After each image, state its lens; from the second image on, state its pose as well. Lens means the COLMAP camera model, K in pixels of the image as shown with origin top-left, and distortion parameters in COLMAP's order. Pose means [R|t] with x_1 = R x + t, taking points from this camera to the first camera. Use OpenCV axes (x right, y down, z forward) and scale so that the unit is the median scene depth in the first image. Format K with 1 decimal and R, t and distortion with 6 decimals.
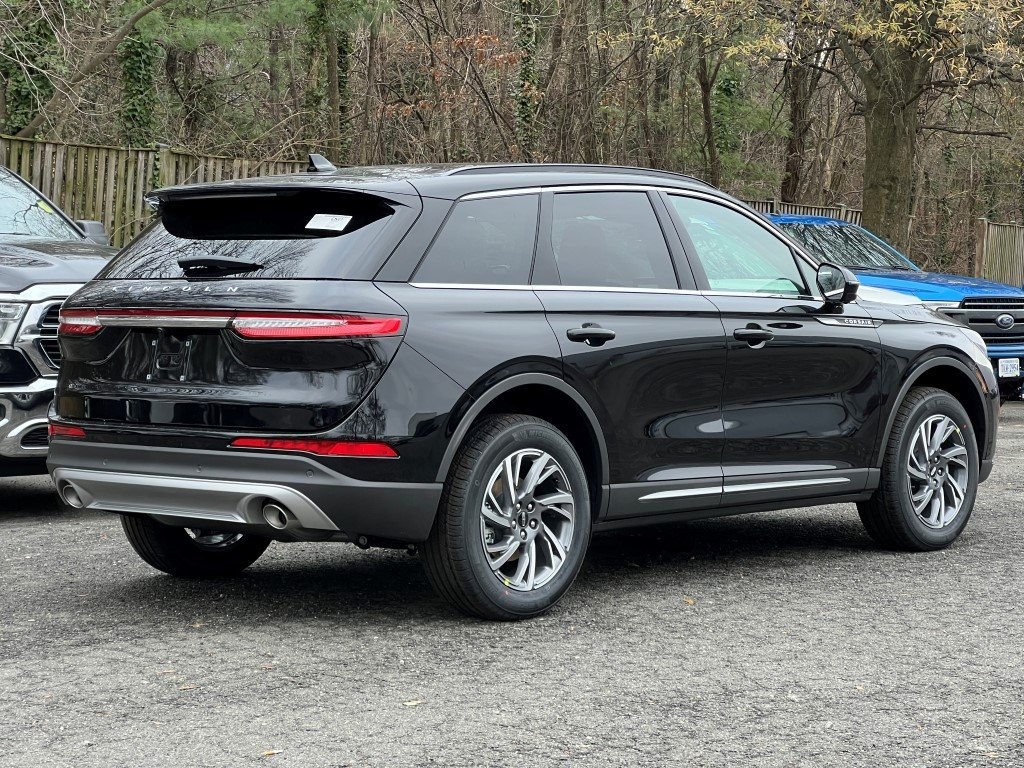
lens RADIAL K [[2281.7, 0, 513.9], [0, 2281.7, 382.0], [0, 0, 1]] dist [0.078004, 0.000000]
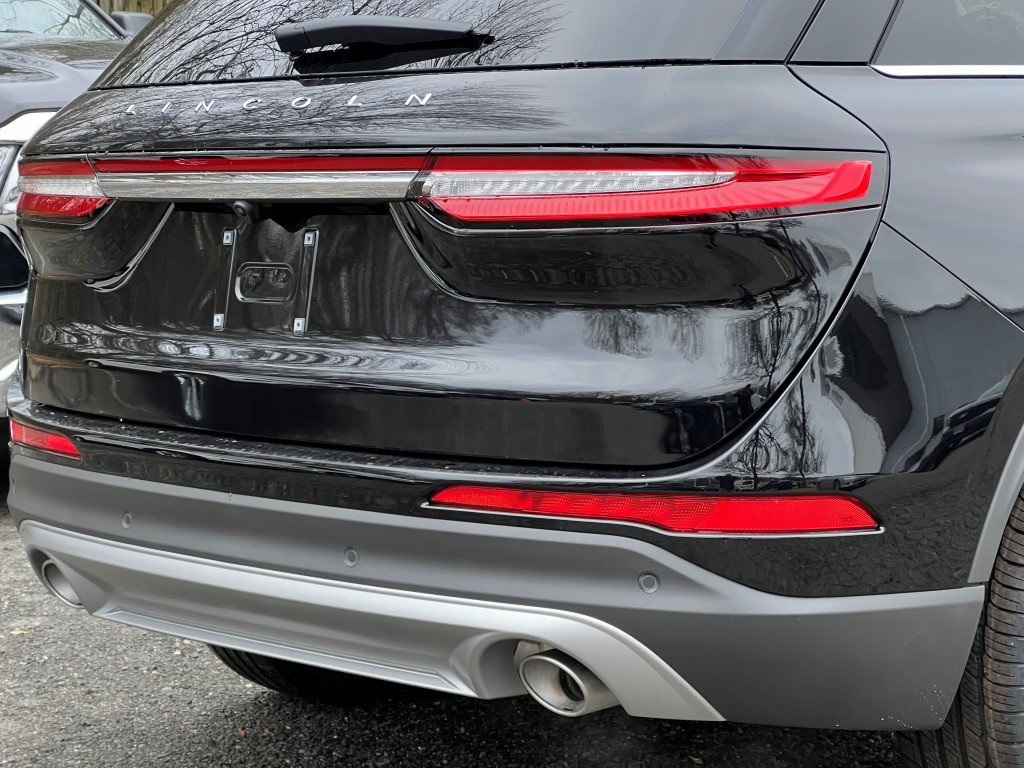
lens RADIAL K [[2281.7, 0, 510.3], [0, 2281.7, 385.5], [0, 0, 1]] dist [0.078004, 0.000000]
pose [[0.998506, -0.029679, -0.045884, -0.088232], [0.033196, 0.996409, 0.077889, -0.021029], [0.043407, -0.079296, 0.995906, 0.589191]]
